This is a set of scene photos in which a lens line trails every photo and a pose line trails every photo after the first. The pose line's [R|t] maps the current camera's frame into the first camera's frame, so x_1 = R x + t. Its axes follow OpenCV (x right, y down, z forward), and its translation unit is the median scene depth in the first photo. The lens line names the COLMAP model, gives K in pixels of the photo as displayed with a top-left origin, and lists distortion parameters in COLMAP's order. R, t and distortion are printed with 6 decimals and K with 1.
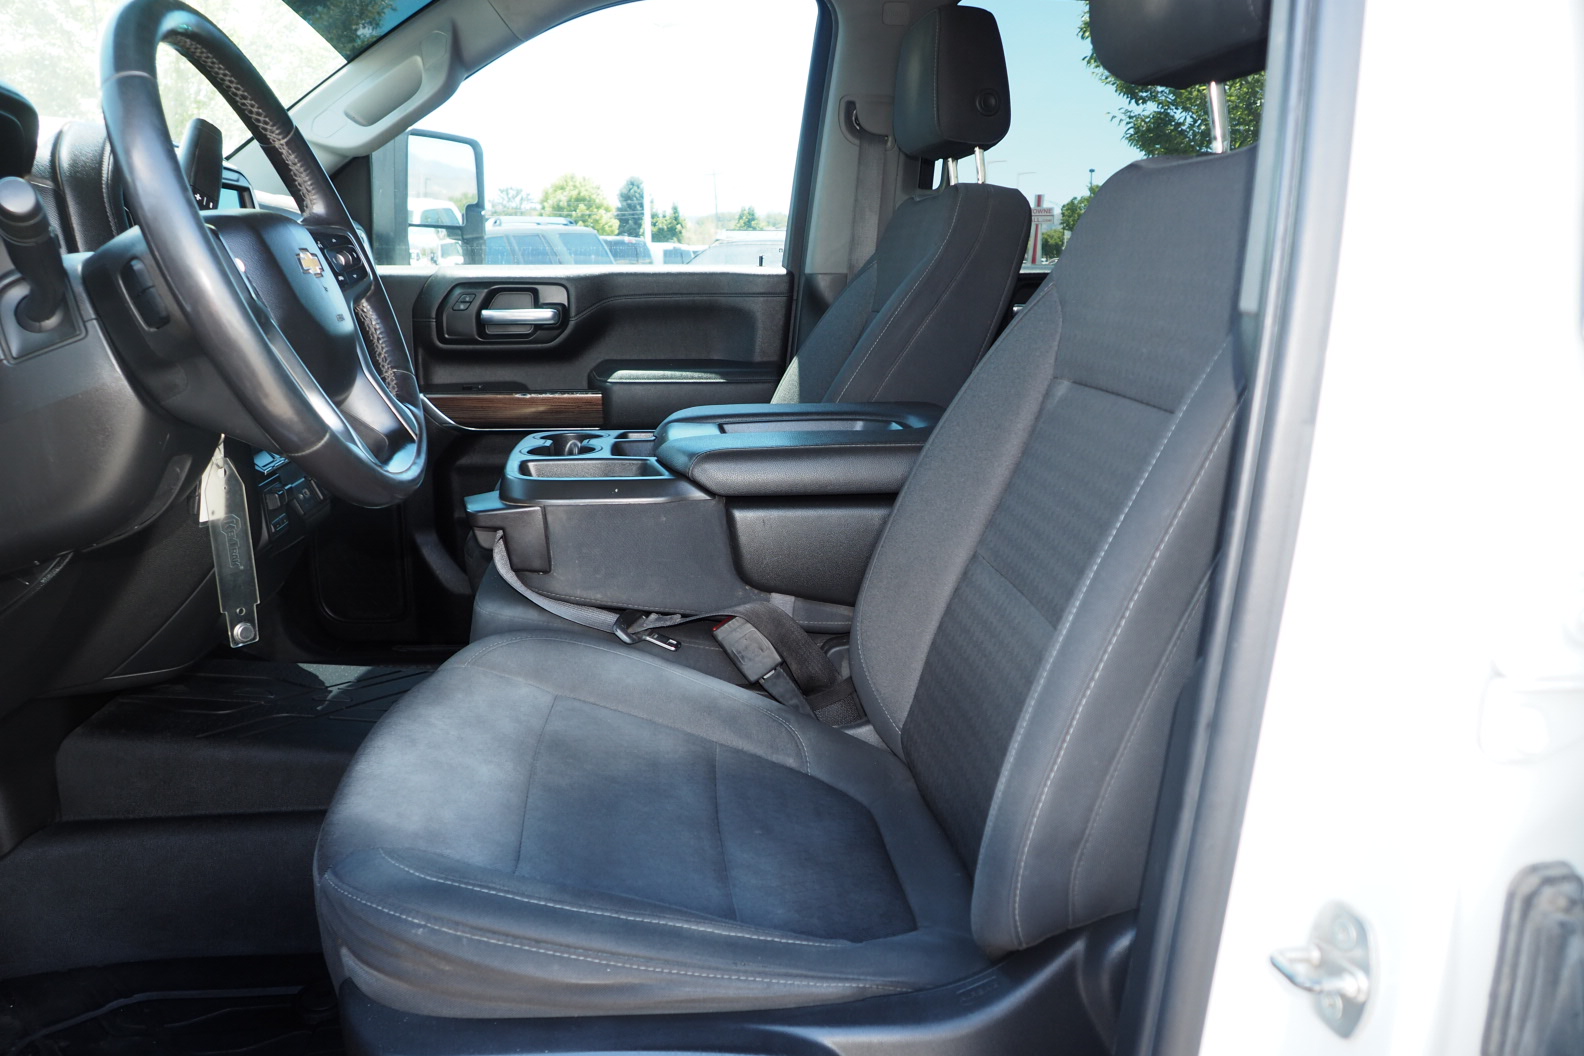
lens RADIAL K [[1105.7, 0, 792.0], [0, 1105.7, 528.0], [0, 0, 1]] dist [-0.018162, -0.002192]
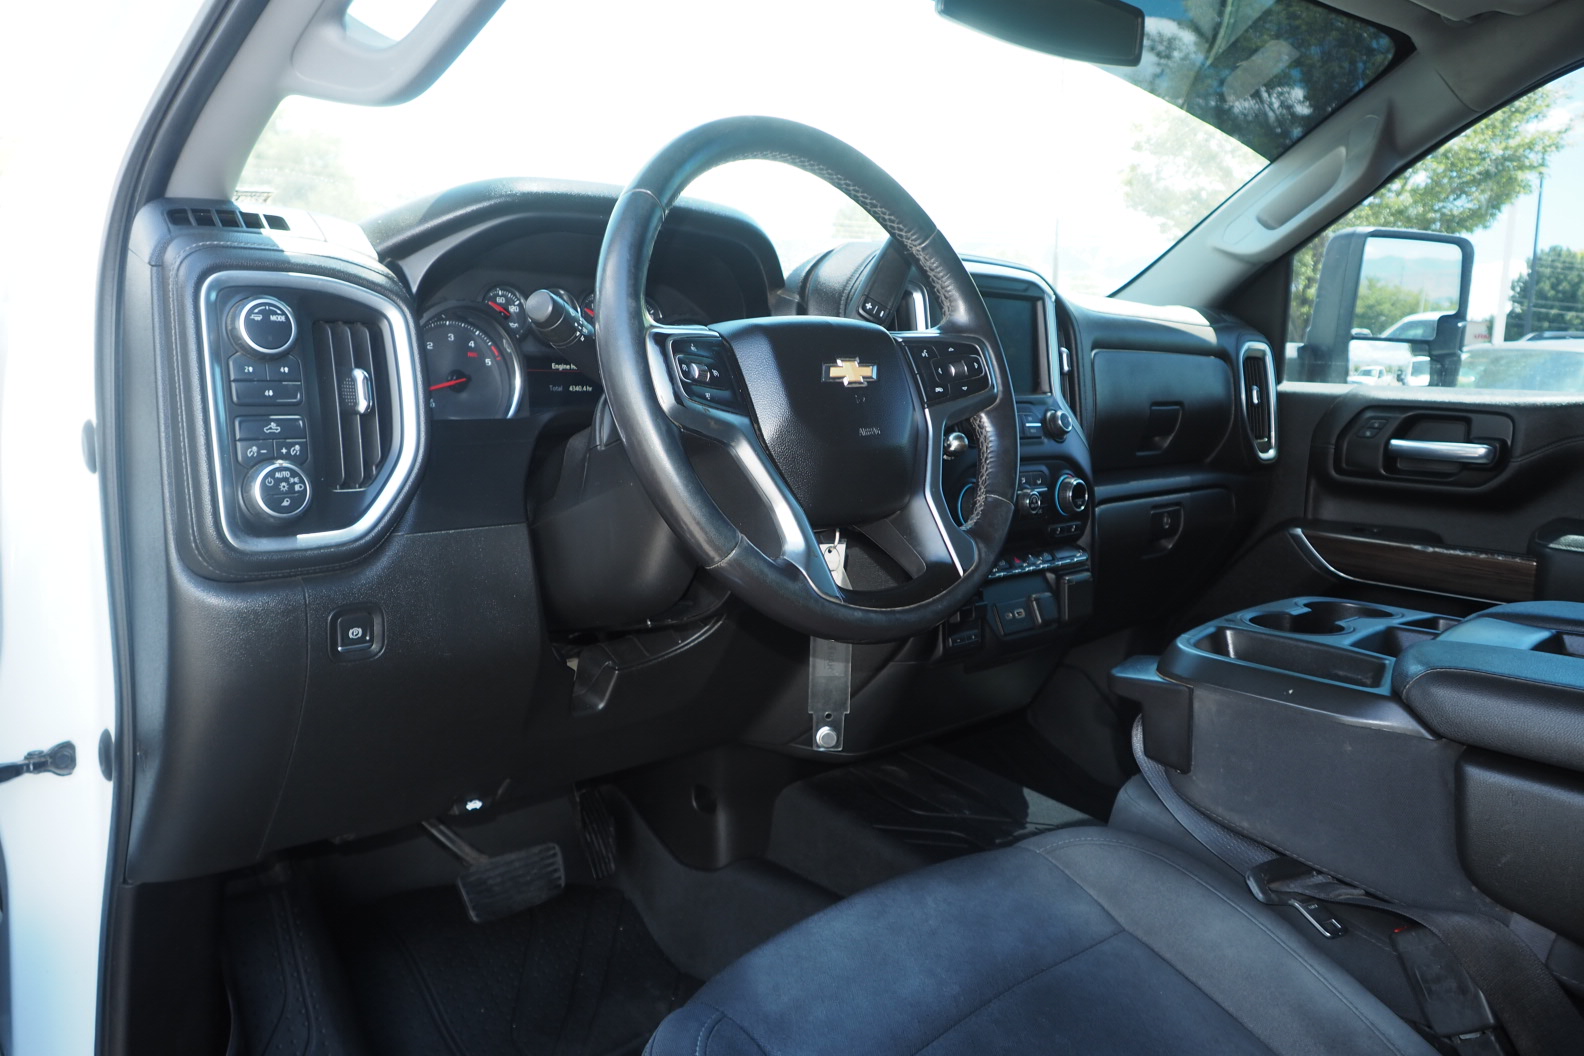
lens RADIAL K [[1132.2, 0, 855.2], [0, 1132.2, 528.1], [0, 0, 1]] dist [-0.023706, -0.004884]
pose [[0.600823, 0.130732, -0.788619, 0.165381], [-0.212616, 0.977136, -0.000002, -0.053563], [0.770588, 0.167674, 0.614882, 0.208561]]
